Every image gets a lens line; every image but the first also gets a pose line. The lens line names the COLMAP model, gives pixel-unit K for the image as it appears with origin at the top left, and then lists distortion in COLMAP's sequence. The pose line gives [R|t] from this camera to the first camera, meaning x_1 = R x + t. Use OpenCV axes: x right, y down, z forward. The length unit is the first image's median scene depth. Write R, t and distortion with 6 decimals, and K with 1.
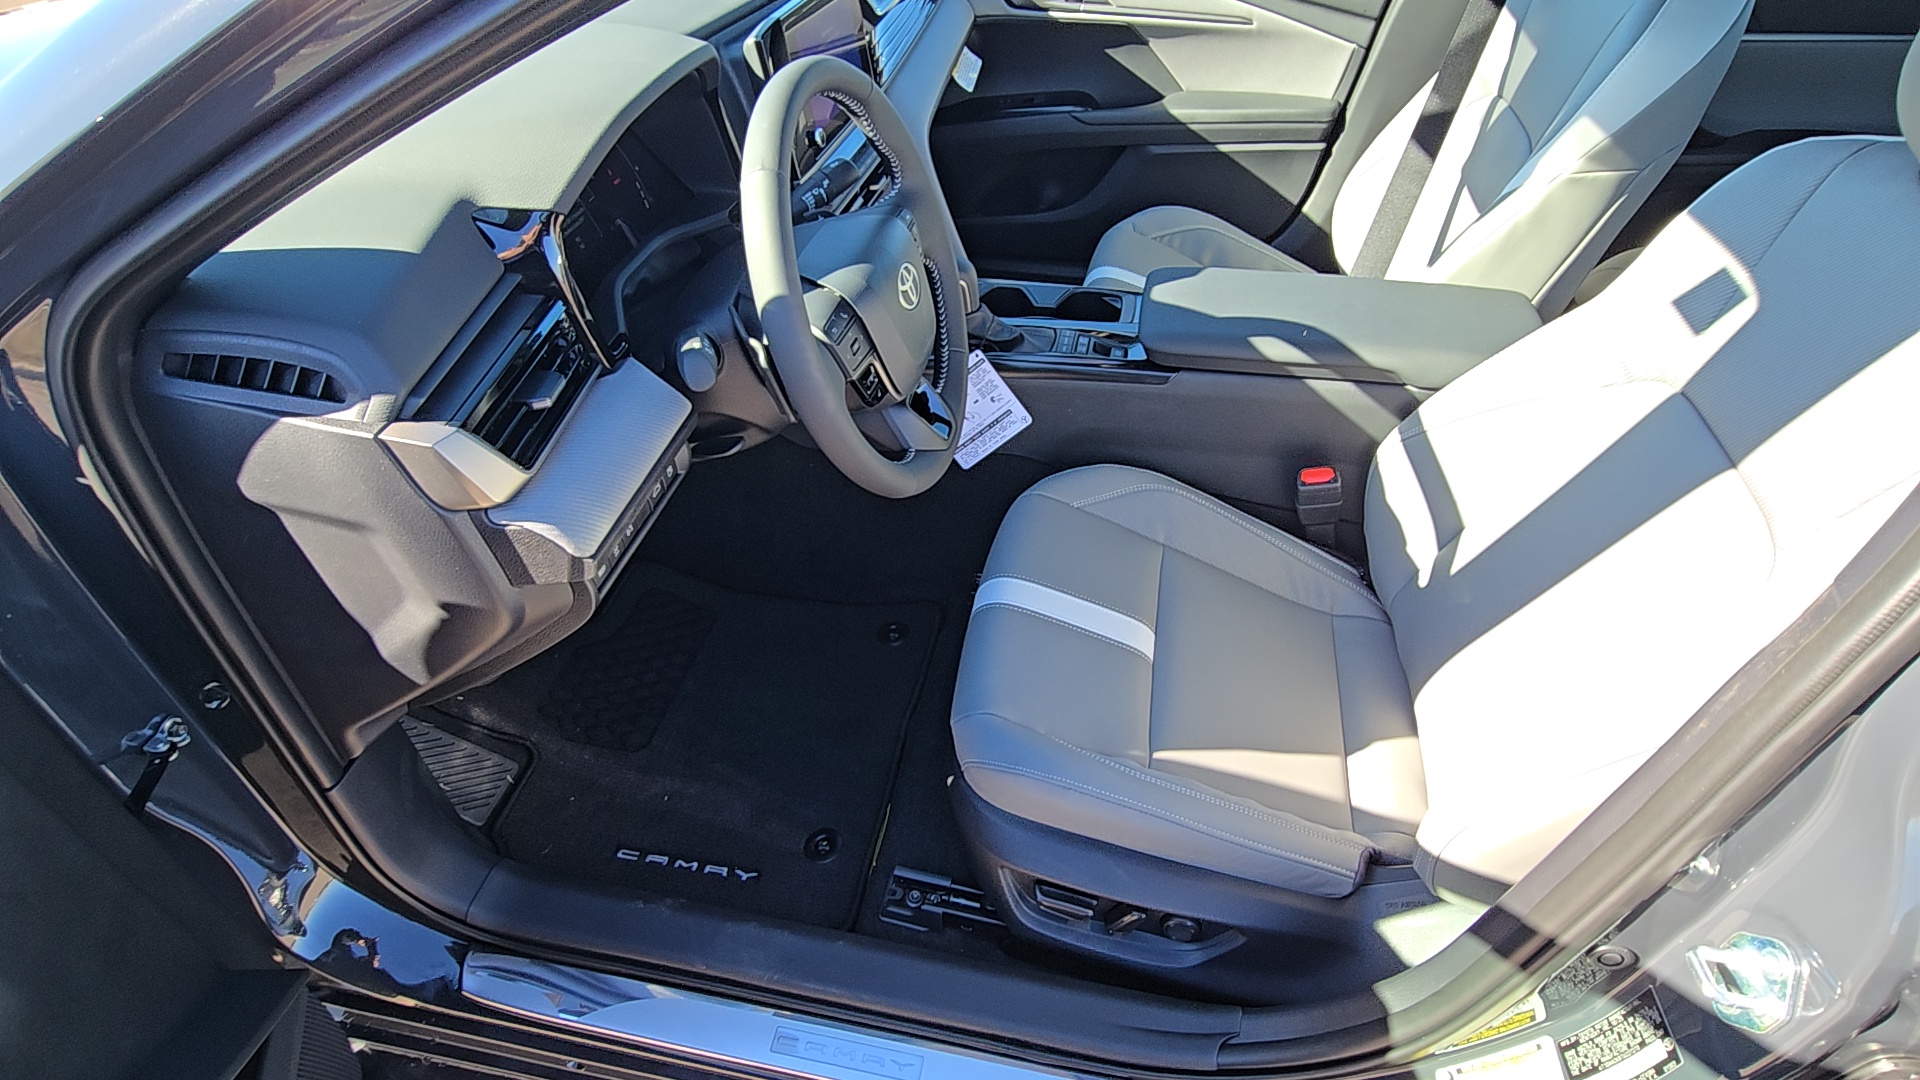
lens RADIAL K [[974.2, 0, 956.1], [0, 974.2, 554.4], [0, 0, 1]] dist [-0.000625, 0.001094]
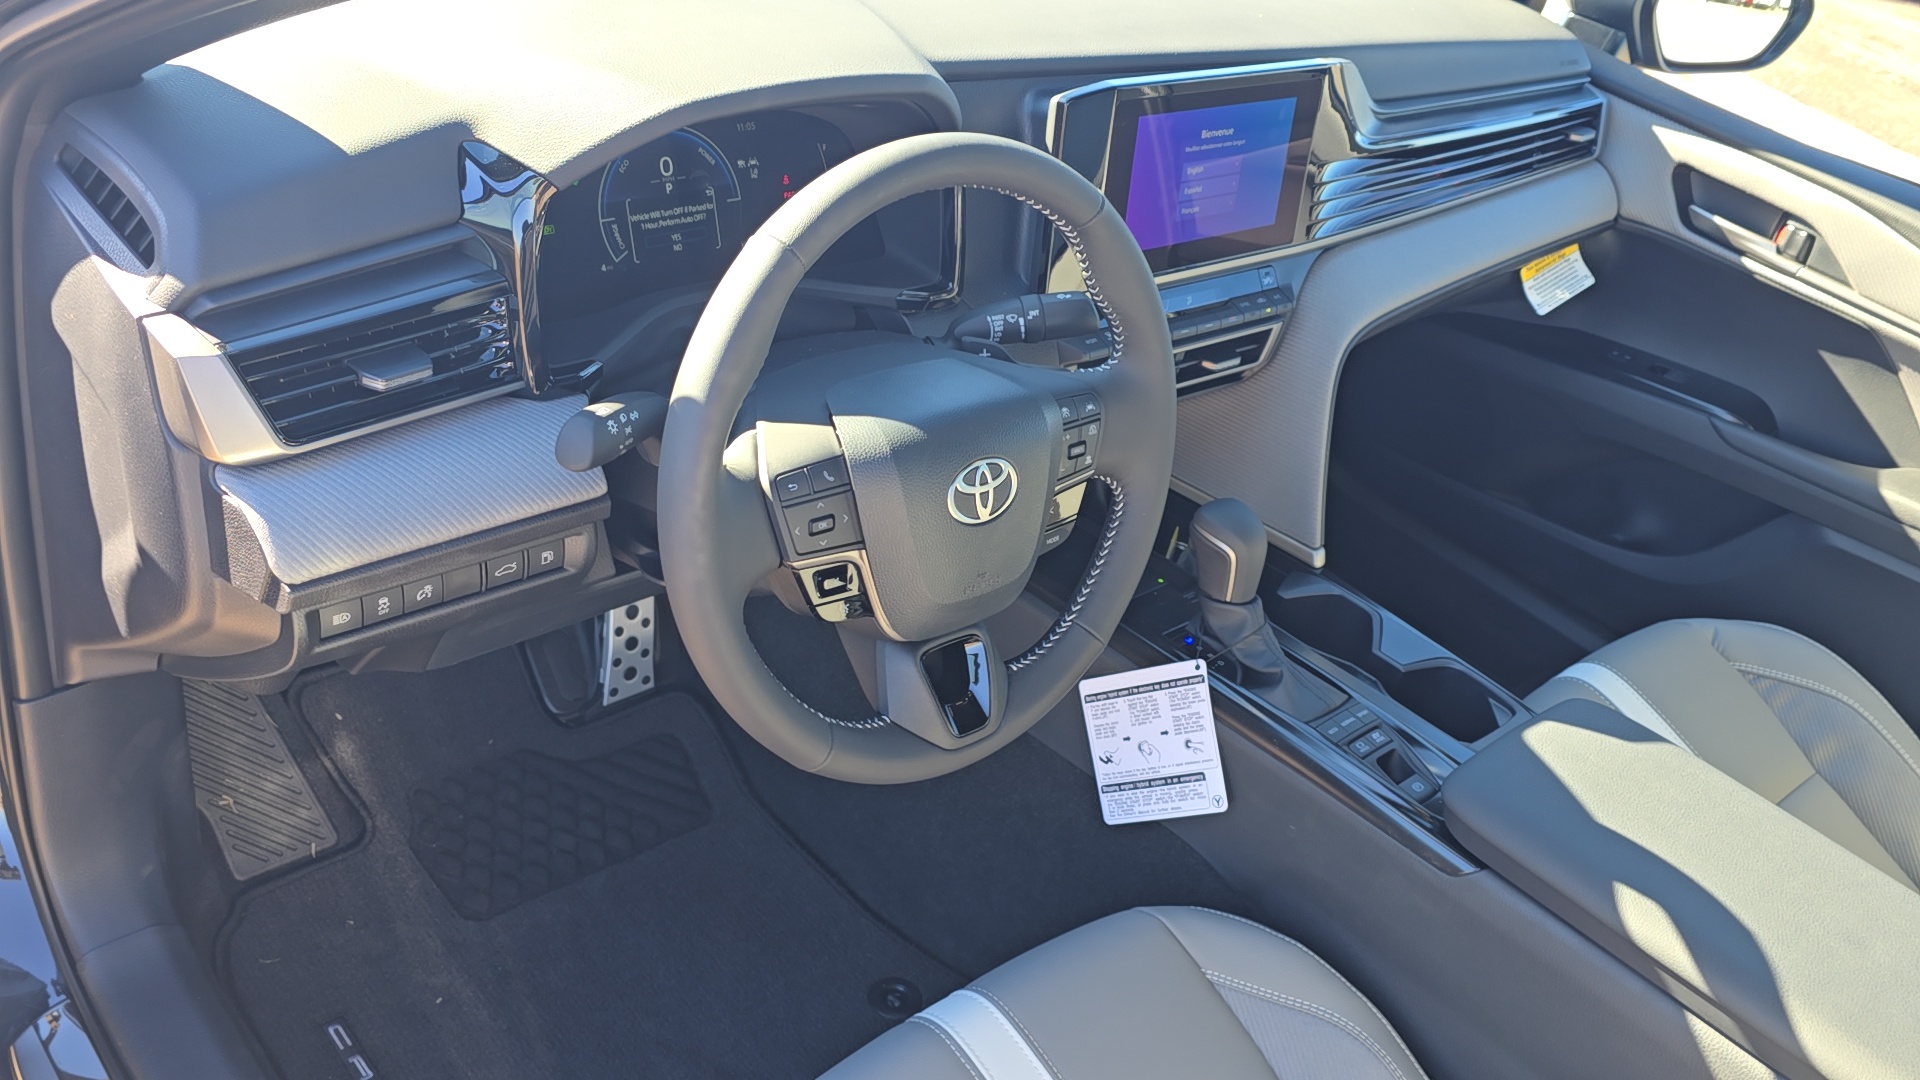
lens RADIAL K [[1602.3, 0, 960.0], [0, 1602.3, 542.1], [0, 0, 1]] dist [-0.011402, 0.026483]
pose [[0.785504, 0.460367, -0.413575, 0.292705], [-0.535533, 0.840577, -0.081458, -0.114902], [0.310141, 0.285469, 0.906819, 0.036250]]
